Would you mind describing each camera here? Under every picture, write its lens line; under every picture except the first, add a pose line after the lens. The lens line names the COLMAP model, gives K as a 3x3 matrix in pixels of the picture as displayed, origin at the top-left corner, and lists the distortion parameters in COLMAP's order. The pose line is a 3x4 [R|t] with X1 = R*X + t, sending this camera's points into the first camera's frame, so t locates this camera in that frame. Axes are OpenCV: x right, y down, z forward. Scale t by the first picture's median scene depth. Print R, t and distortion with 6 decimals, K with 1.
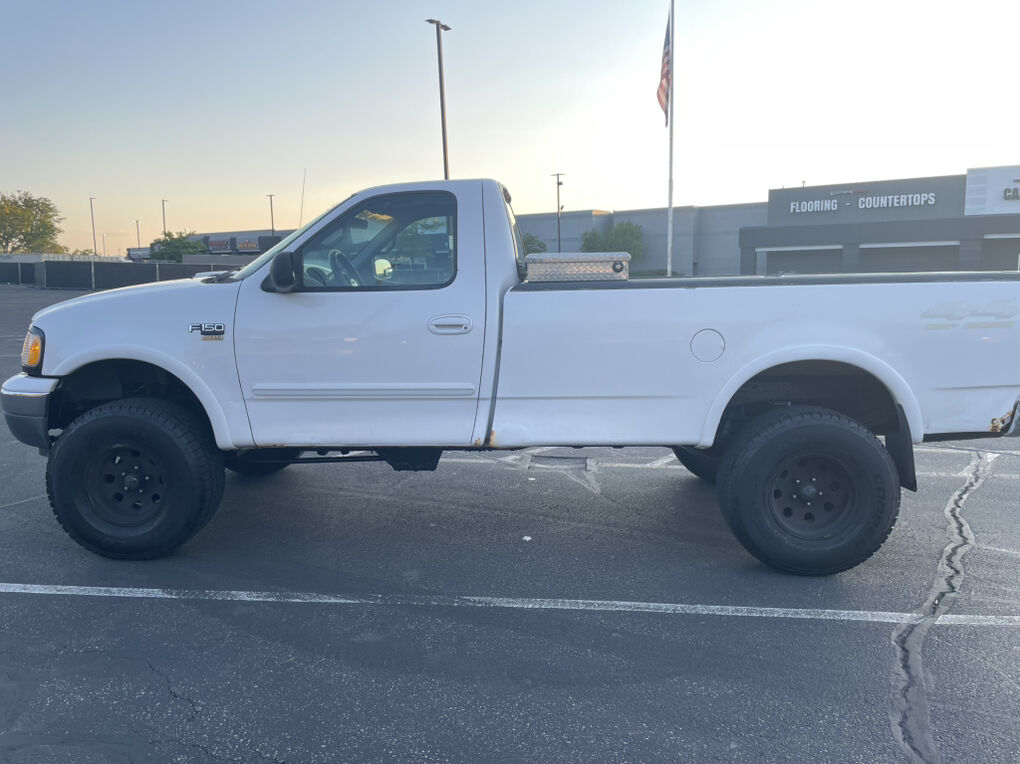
lens RADIAL K [[770.9, 0, 505.4], [0, 770.9, 378.7], [0, 0, 1]] dist [0.076940, -0.094745]
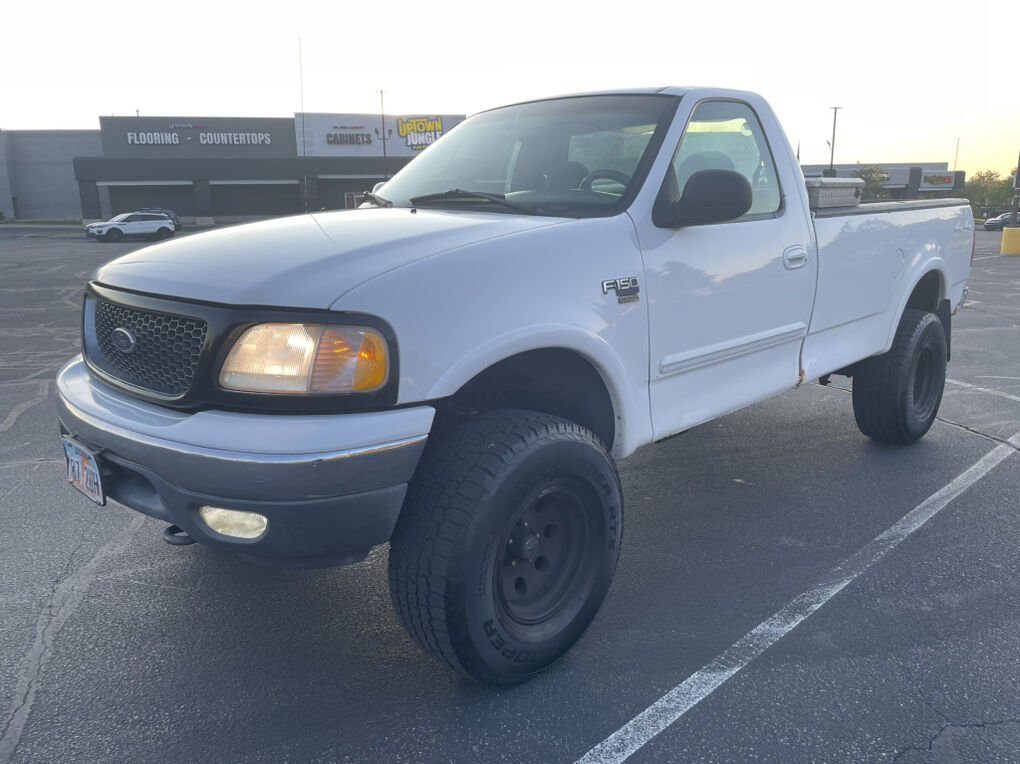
lens RADIAL K [[770.9, 0, 505.4], [0, 770.9, 378.7], [0, 0, 1]] dist [0.076940, -0.094745]
pose [[0.662905, -0.167425, 0.729743, -0.069742], [0.110349, 0.985880, 0.125948, -0.005925], [-0.740526, -0.002965, 0.672021, 0.046543]]
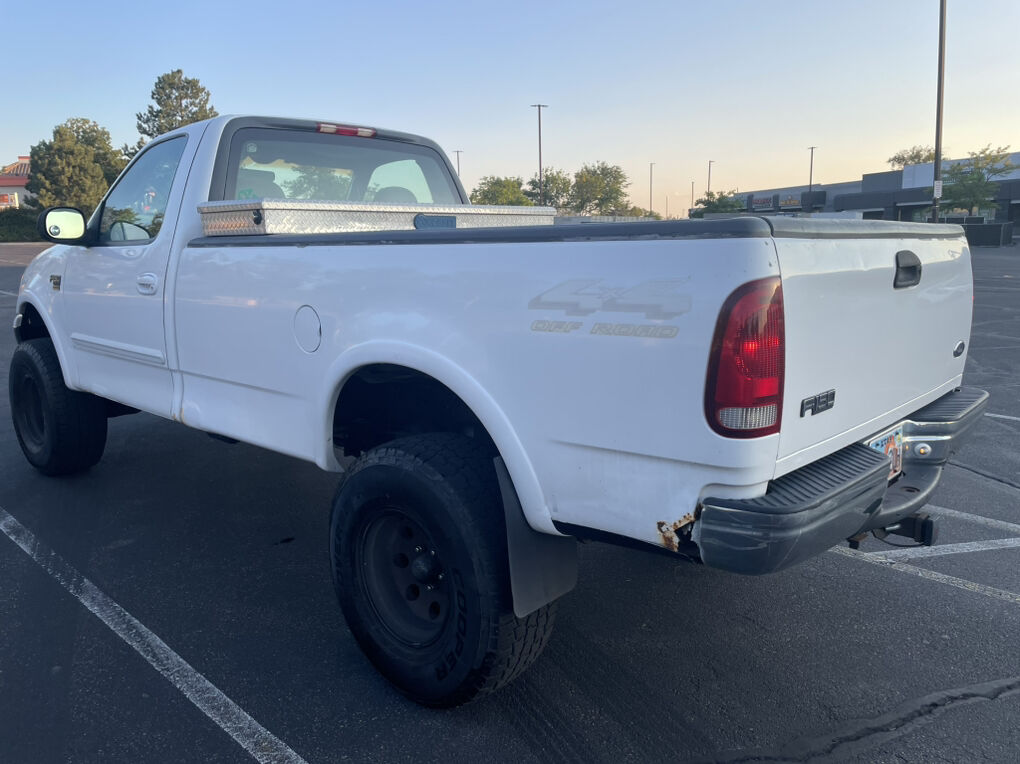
lens RADIAL K [[770.9, 0, 505.4], [0, 770.9, 378.7], [0, 0, 1]] dist [0.076940, -0.094745]
pose [[0.770750, 0.116060, -0.626477, 0.060029], [-0.083234, 0.993184, 0.081593, -0.004938], [0.631677, -0.010743, 0.775157, 0.040239]]
